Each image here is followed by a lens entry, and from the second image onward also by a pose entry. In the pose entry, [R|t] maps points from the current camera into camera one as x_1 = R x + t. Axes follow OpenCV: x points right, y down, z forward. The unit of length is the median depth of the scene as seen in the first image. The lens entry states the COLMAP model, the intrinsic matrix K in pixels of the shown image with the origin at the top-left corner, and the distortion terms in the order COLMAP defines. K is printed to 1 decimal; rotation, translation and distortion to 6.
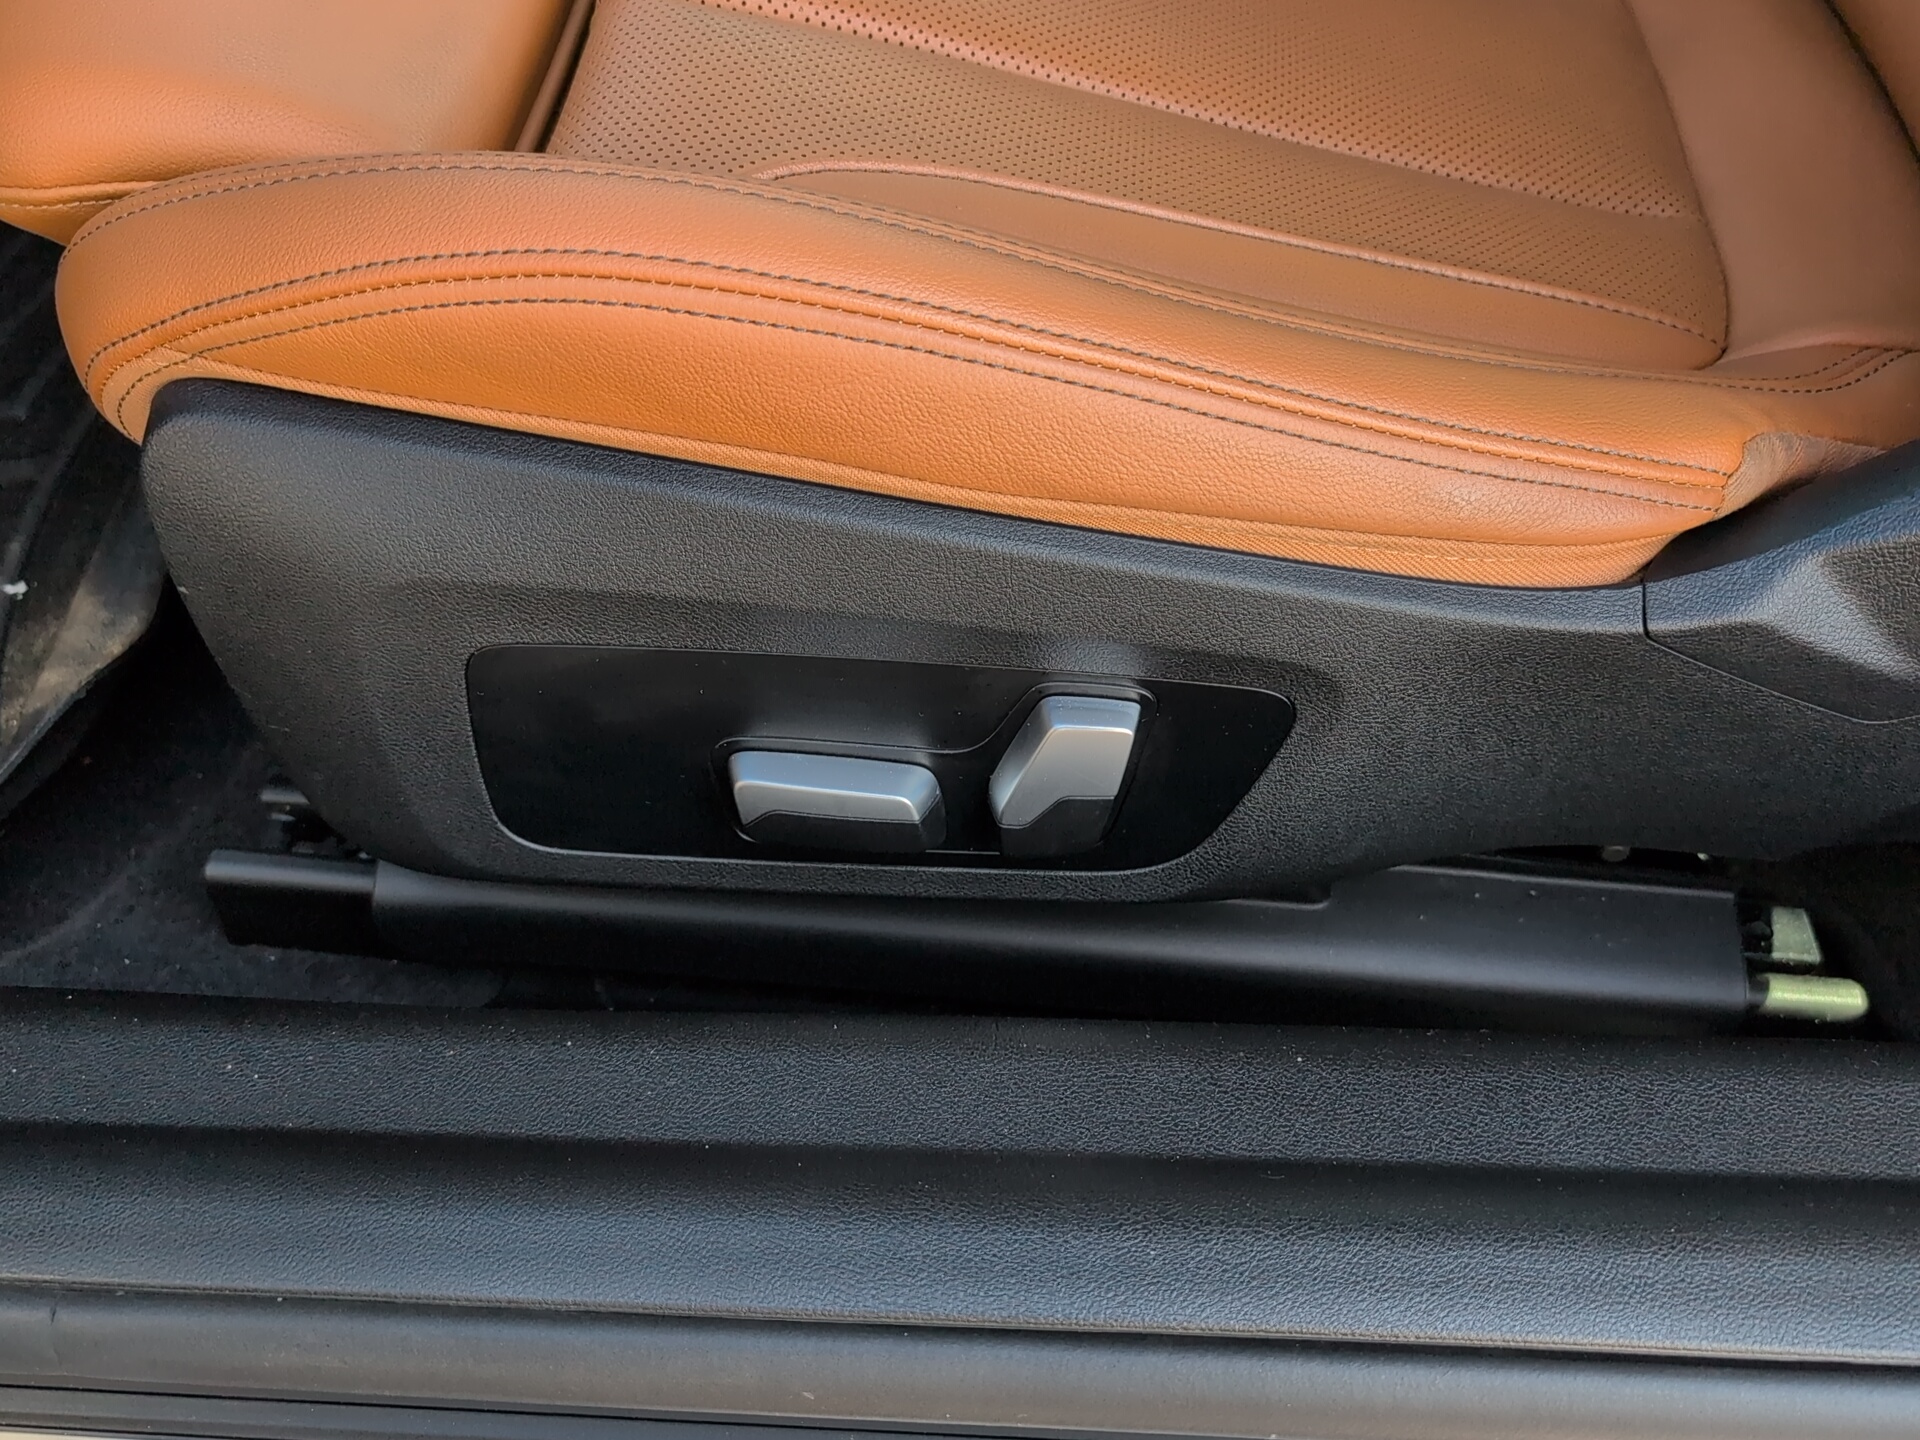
lens RADIAL K [[1590.0, 0, 960.0], [0, 1590.0, 720.0], [0, 0, 1]] dist [0.002232, -0.017753]
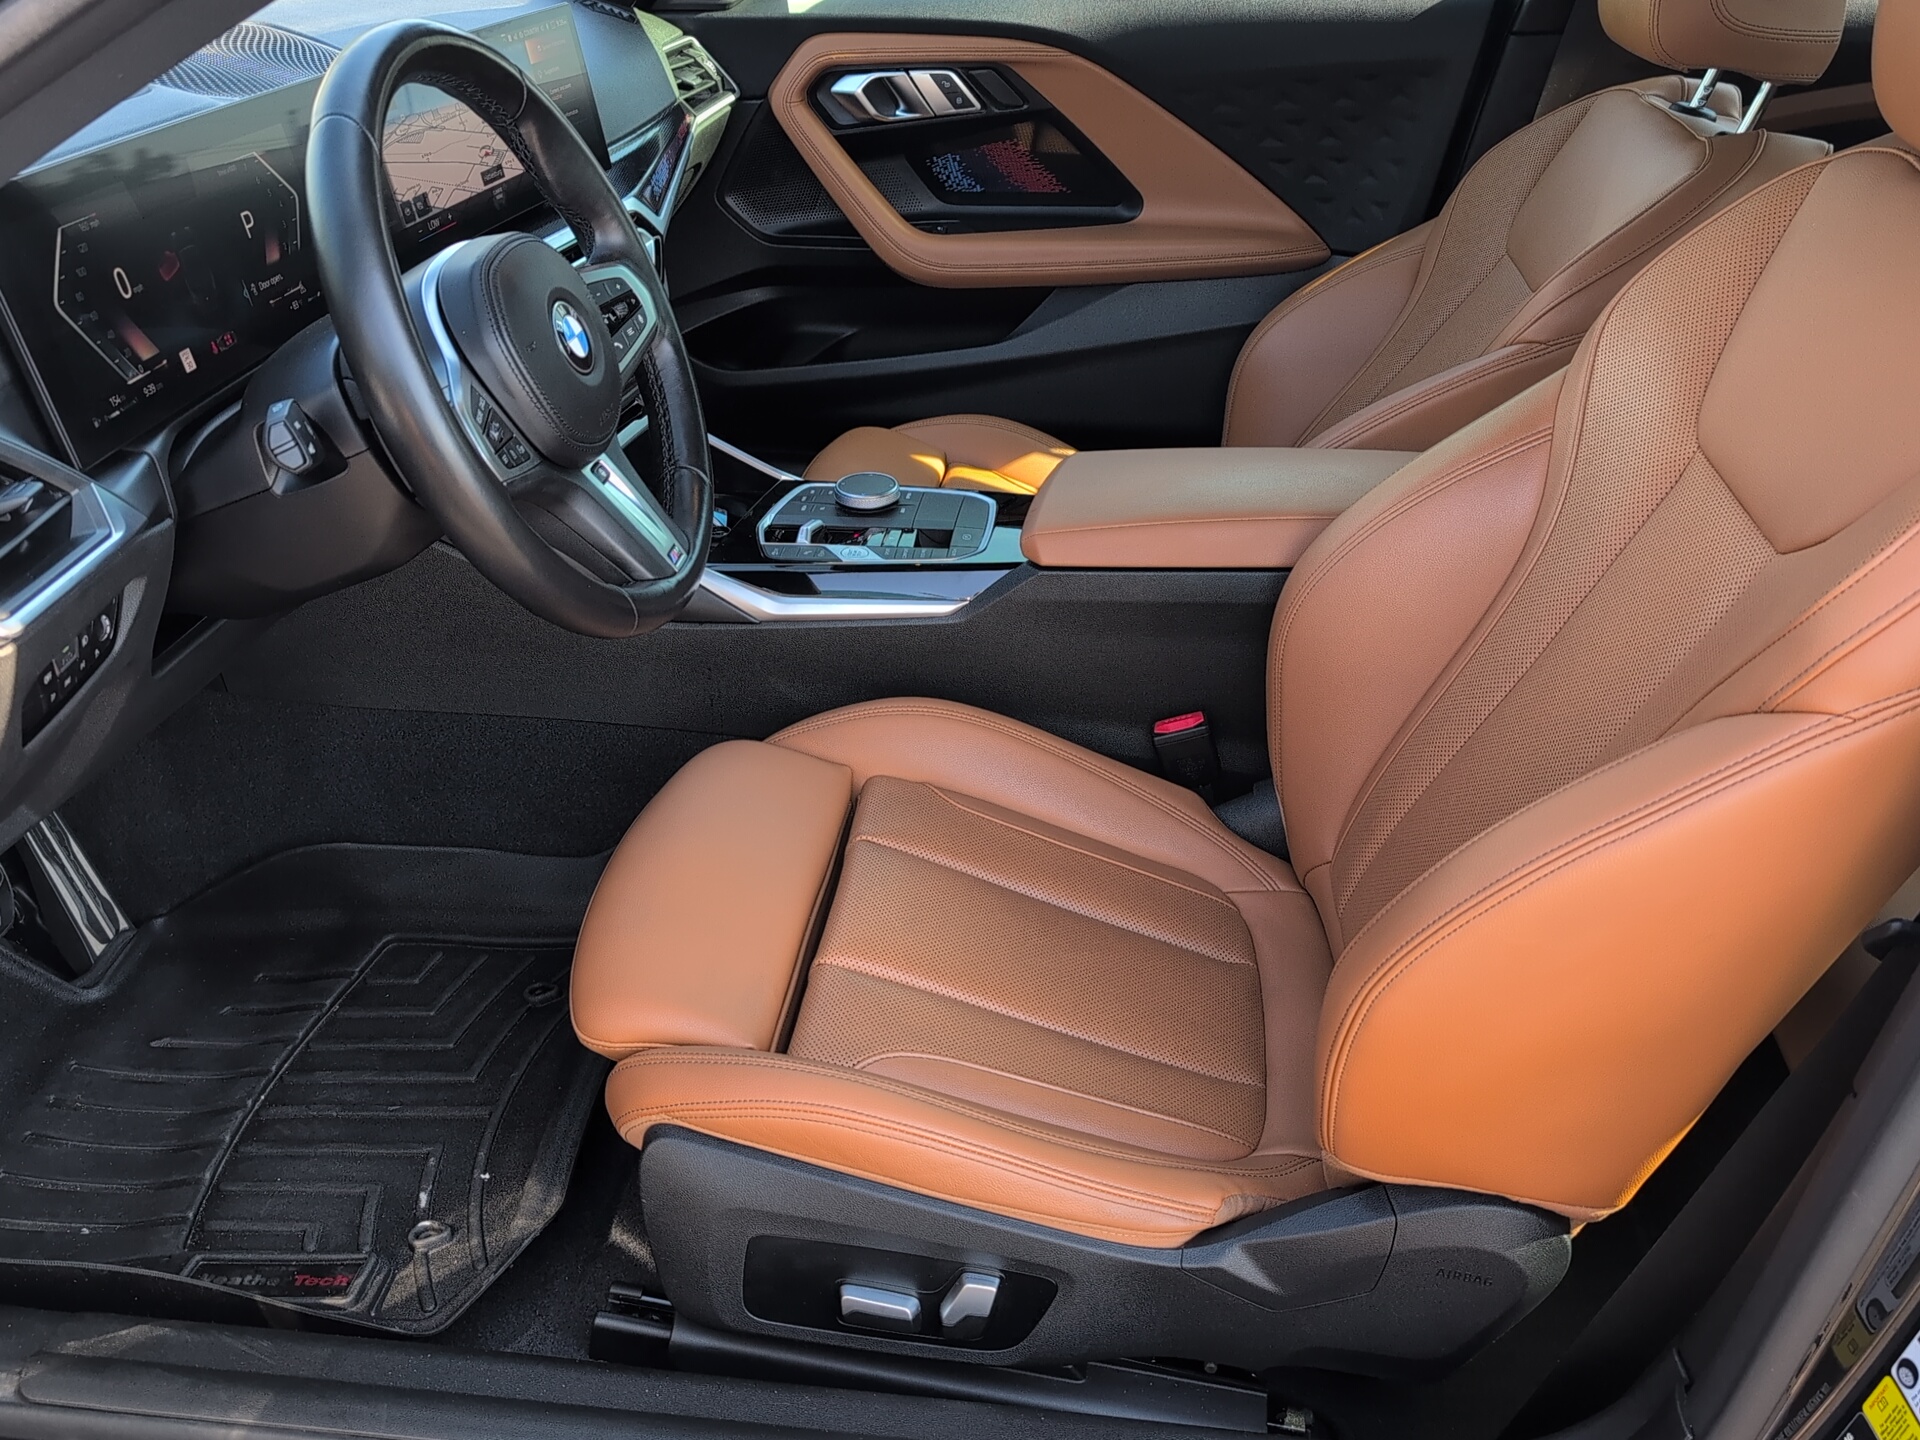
lens RADIAL K [[1590.0, 0, 960.0], [0, 1590.0, 720.0], [0, 0, 1]] dist [0.002232, -0.017753]
pose [[0.996096, 0.088121, -0.005306, -0.020088], [-0.084520, 0.934579, -0.345571, 0.040636], [-0.025494, 0.344670, 0.938378, -1.794108]]
